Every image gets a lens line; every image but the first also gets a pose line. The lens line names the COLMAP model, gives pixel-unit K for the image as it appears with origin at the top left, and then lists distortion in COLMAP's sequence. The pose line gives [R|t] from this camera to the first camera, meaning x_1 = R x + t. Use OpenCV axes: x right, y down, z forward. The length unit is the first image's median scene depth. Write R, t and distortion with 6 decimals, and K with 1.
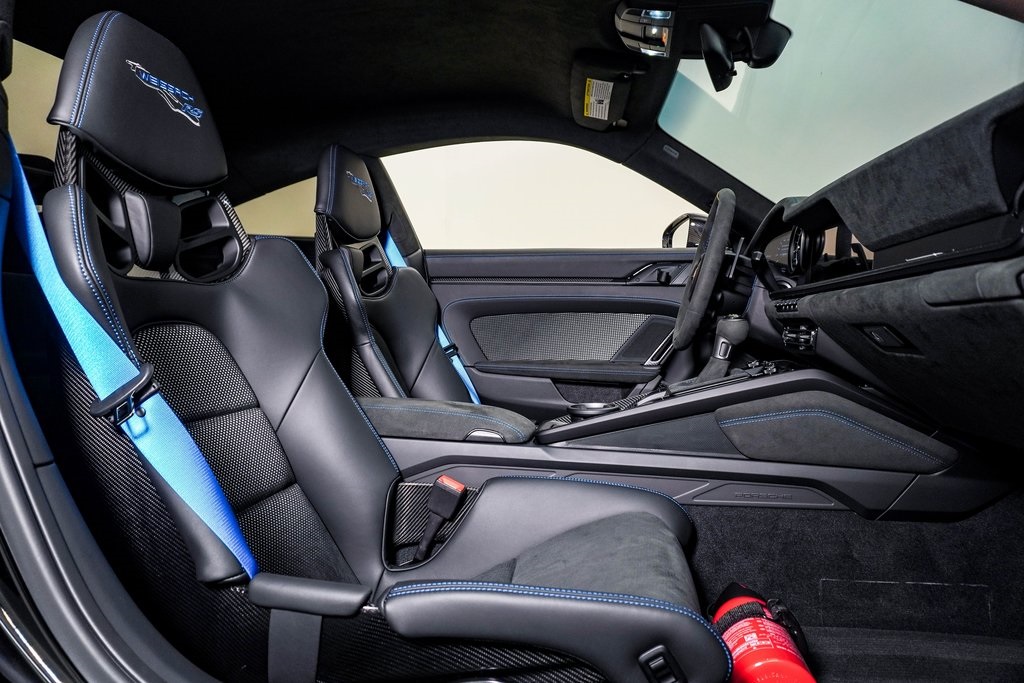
lens RADIAL K [[686.4, 0, 506.3], [0, 686.4, 337.8], [0, 0, 1]] dist [-0.049476, 0.014363]
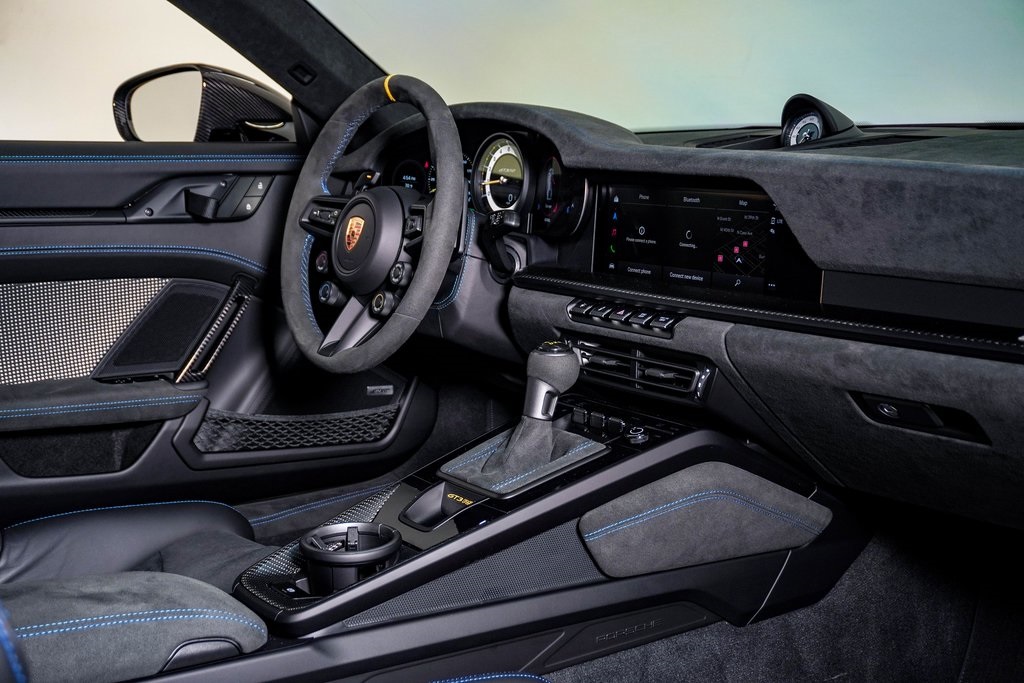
lens RADIAL K [[1348.3, 0, 513.7], [0, 1348.3, 347.3], [0, 0, 1]] dist [-0.002955, 0.000000]
pose [[0.685426, -0.115002, 0.719003, -0.578525], [0.012161, 0.989119, 0.146613, -0.218218], [-0.728040, -0.091748, 0.679367, 0.249297]]
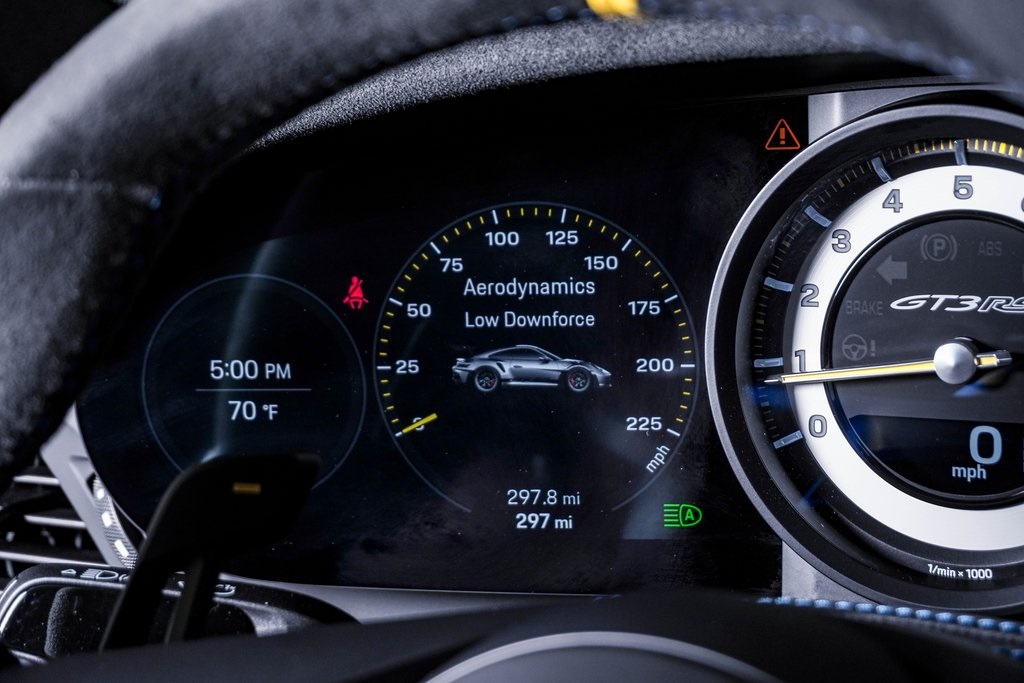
lens RADIAL K [[2215.3, 0, 516.9], [0, 2215.3, 343.2], [0, 0, 1]] dist [-0.001146, 0.000000]
pose [[0.303800, -0.234229, 0.923495, 0.122503], [0.098311, 0.971841, 0.214150, -0.294661], [-0.947650, 0.025731, 0.318273, 1.304533]]
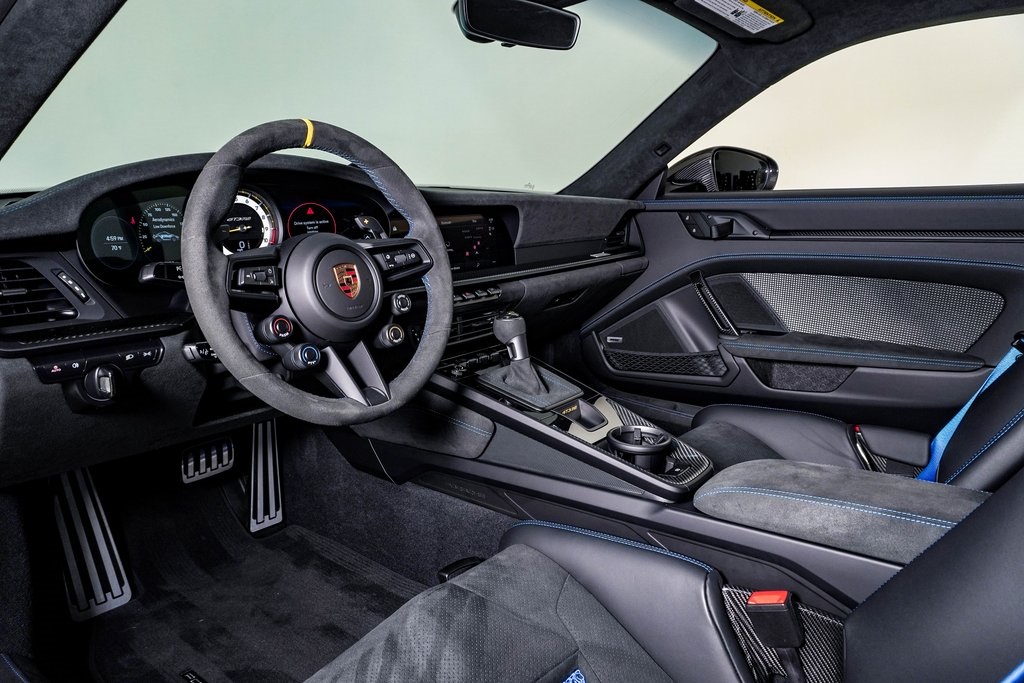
lens RADIAL K [[686.4, 0, 514.4], [0, 686.4, 339.5], [0, 0, 1]] dist [-0.049476, 0.014363]
pose [[-0.887935, -0.069428, 0.454699, -0.114153], [0.033929, 0.975963, 0.215277, -0.216094], [-0.458716, 0.206580, -0.864236, 1.977815]]
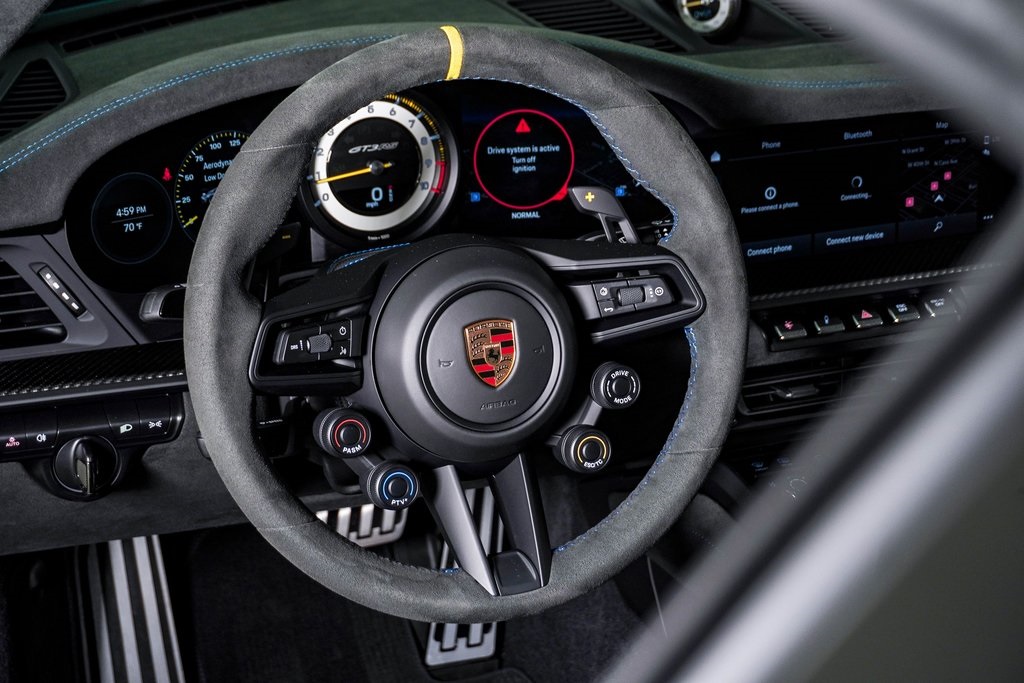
lens RADIAL K [[1916.1, 0, 506.6], [0, 1916.1, 332.4], [0, 0, 1]] dist [-0.069478, 0.000000]
pose [[-0.536166, -0.294728, 0.790988, -0.464838], [0.020563, 0.932226, 0.361293, -0.524971], [-0.843862, 0.209978, -0.493767, 1.927620]]
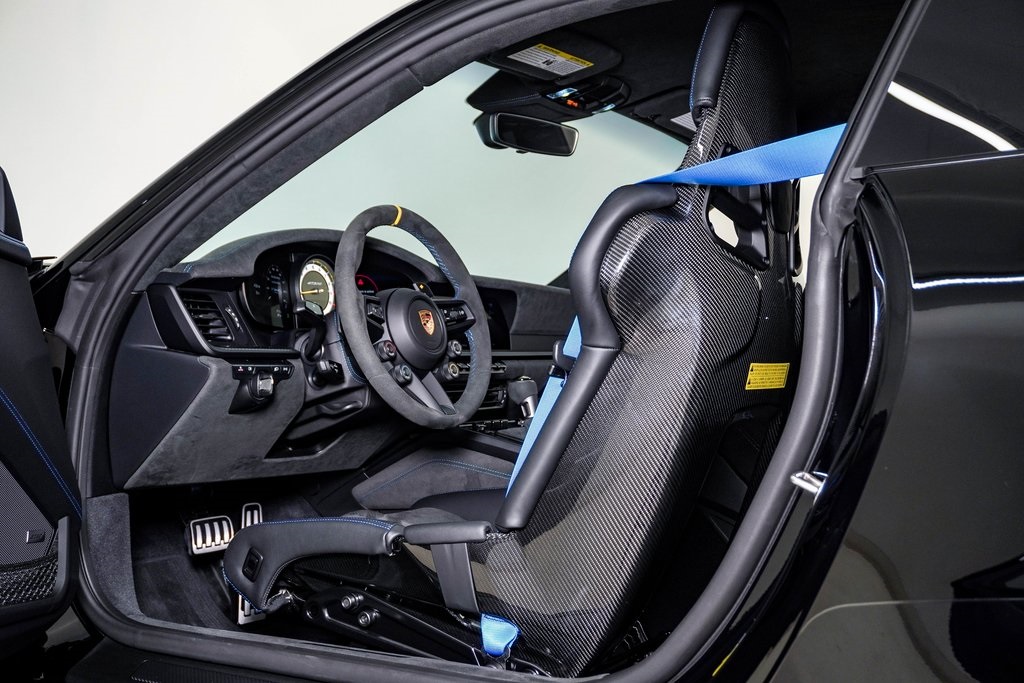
lens RADIAL K [[1232.2, 0, 513.7], [0, 1232.2, 340.9], [0, 0, 1]] dist [0.016749, 0.000000]
pose [[-0.937191, 0.027545, 0.347729, -0.346230], [0.028218, 0.999597, -0.003130, -0.088917], [-0.347675, 0.006879, -0.937590, 3.031101]]
